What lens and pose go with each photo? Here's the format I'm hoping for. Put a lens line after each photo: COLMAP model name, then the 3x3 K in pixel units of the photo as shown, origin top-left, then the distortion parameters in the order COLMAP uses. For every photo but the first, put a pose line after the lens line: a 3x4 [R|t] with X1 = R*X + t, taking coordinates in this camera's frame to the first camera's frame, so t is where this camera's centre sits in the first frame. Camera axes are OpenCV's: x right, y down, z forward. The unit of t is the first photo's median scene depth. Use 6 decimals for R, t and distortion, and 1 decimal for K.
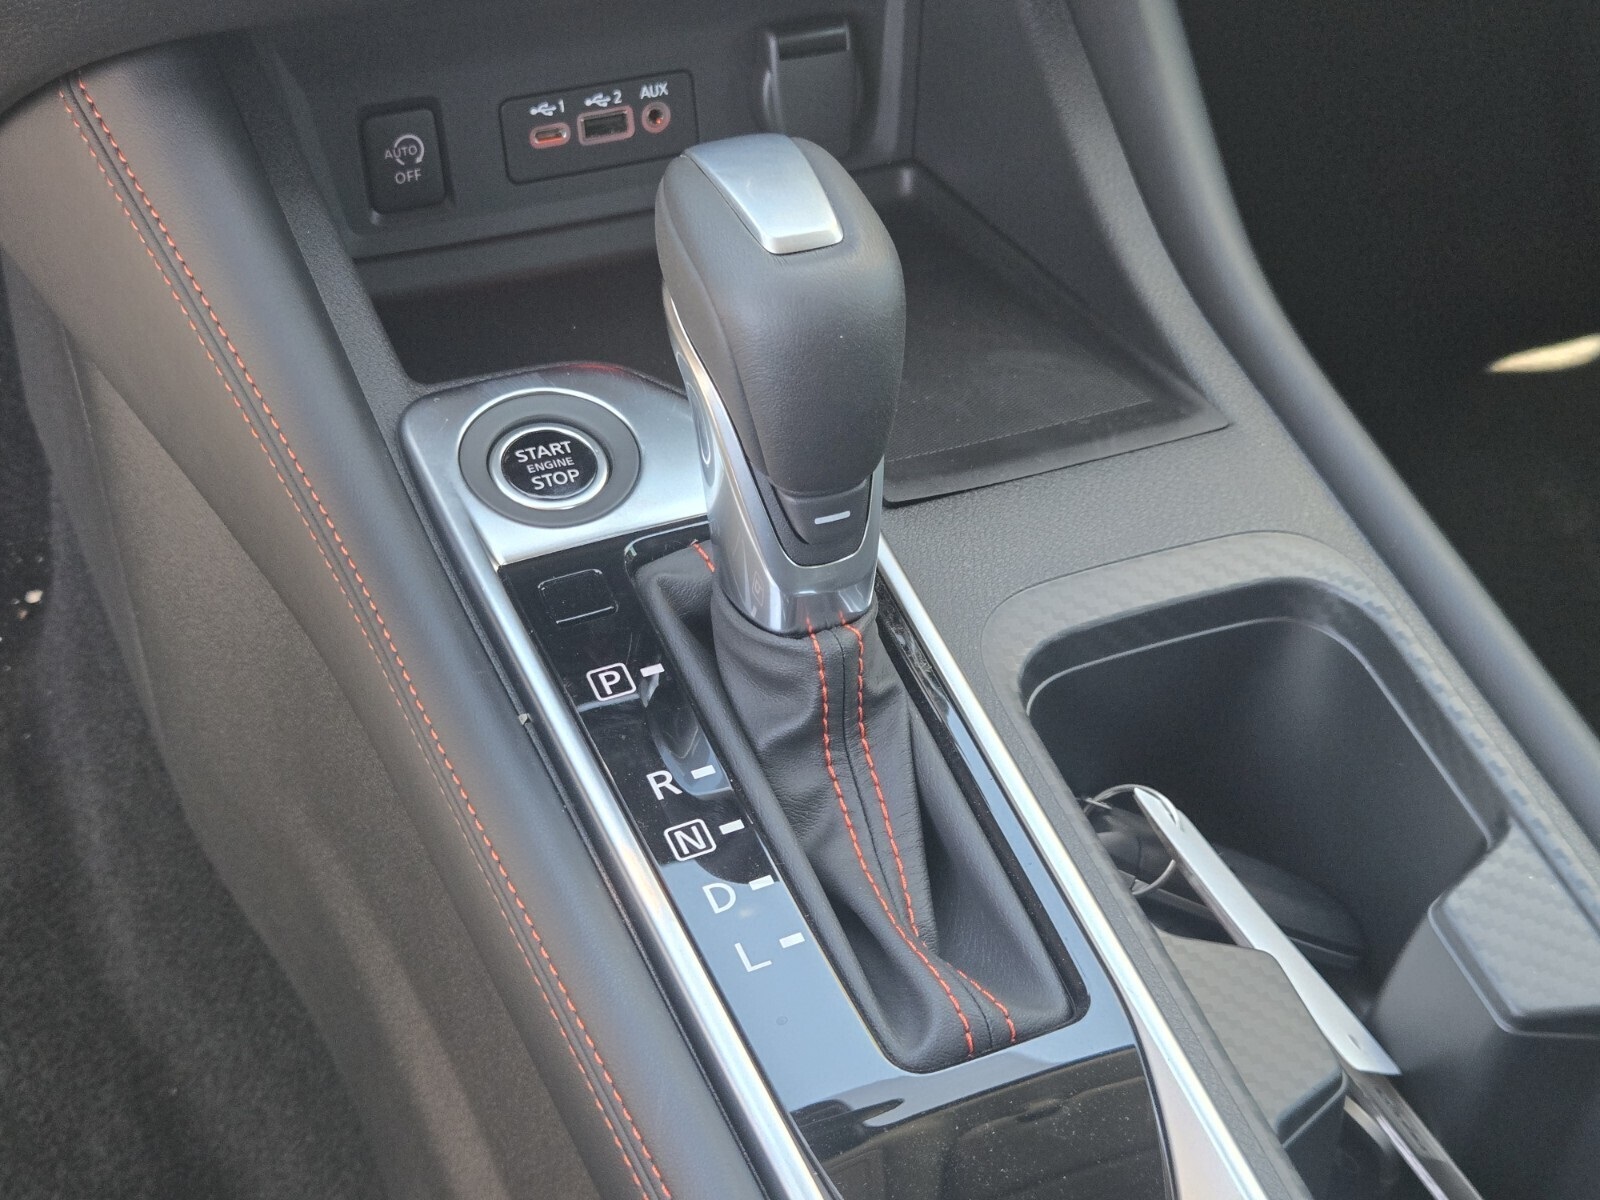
lens RADIAL K [[2261.4, 0, 800.7], [0, 2261.4, 588.2], [0, 0, 1]] dist [0.047293, 0.000000]
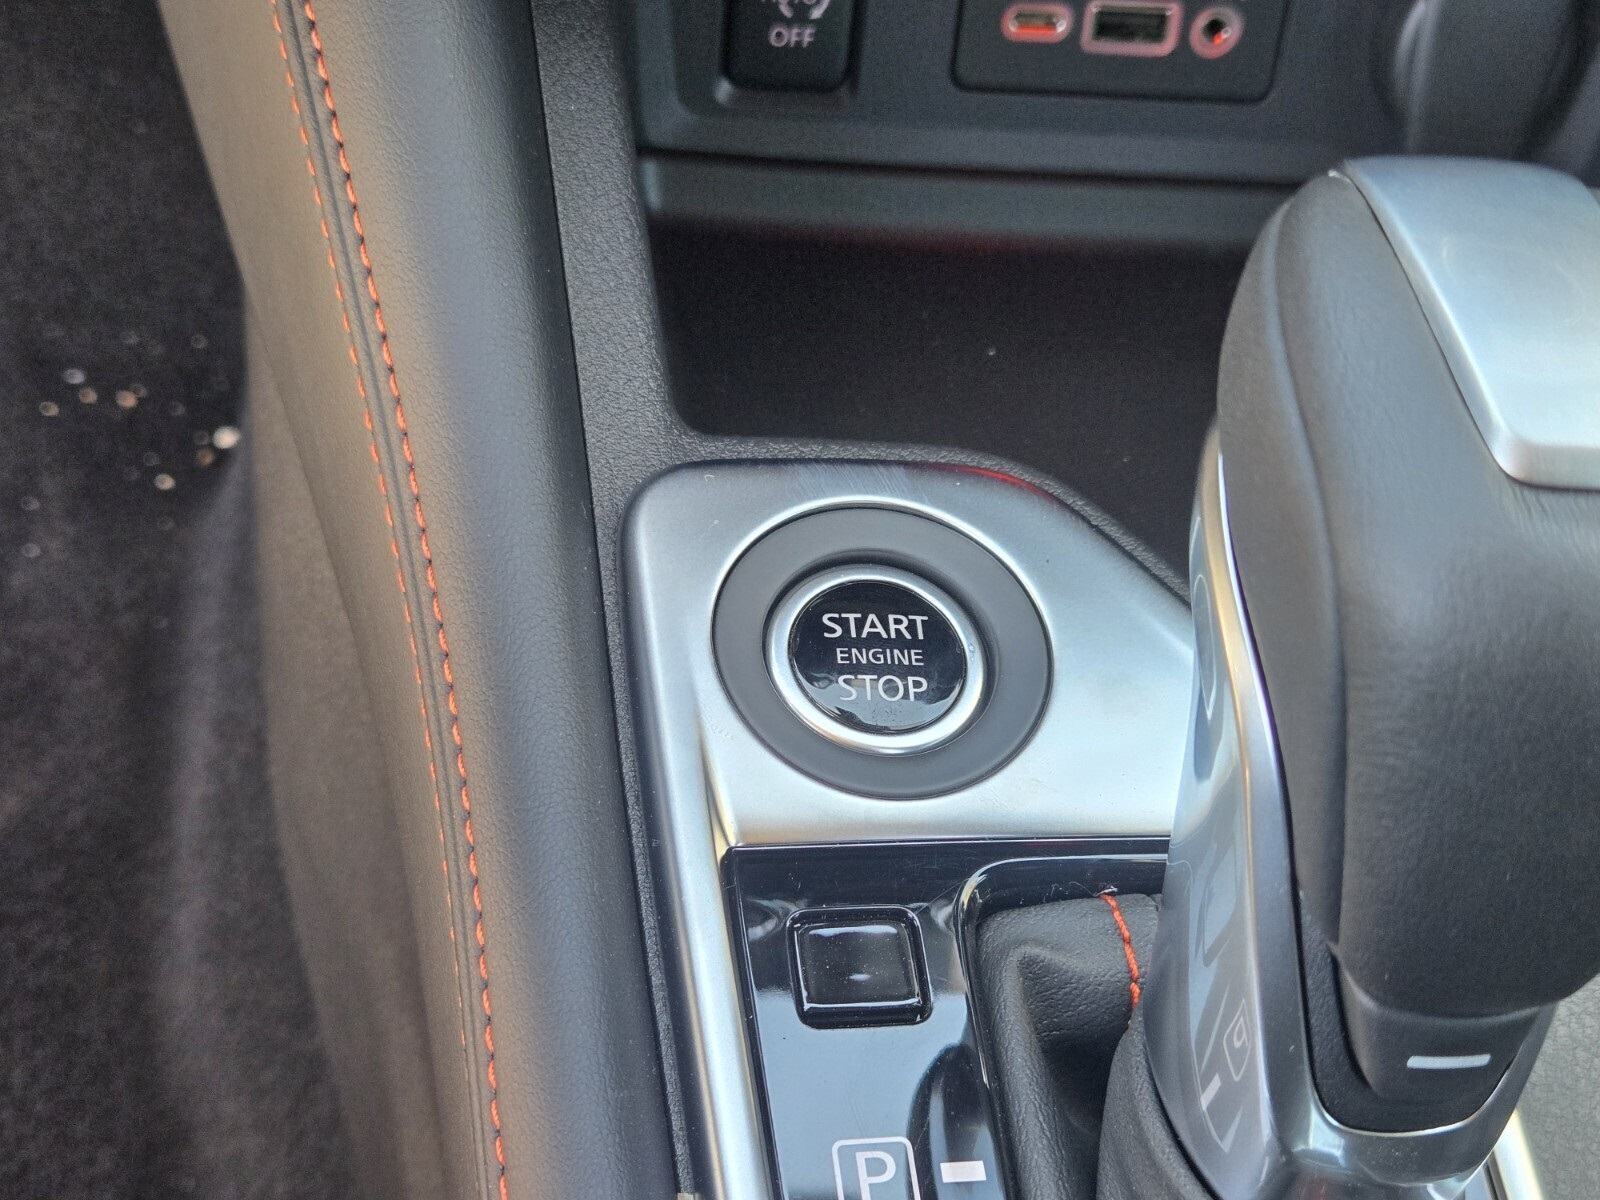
lens RADIAL K [[2279.0, 0, 808.0], [0, 2279.0, 603.8], [0, 0, 1]] dist [0.065574, 0.000000]
pose [[0.955830, 0.264299, -0.128590, -0.051139], [-0.255146, 0.963300, 0.083395, -0.088326], [0.145912, -0.046902, 0.988185, 0.393270]]
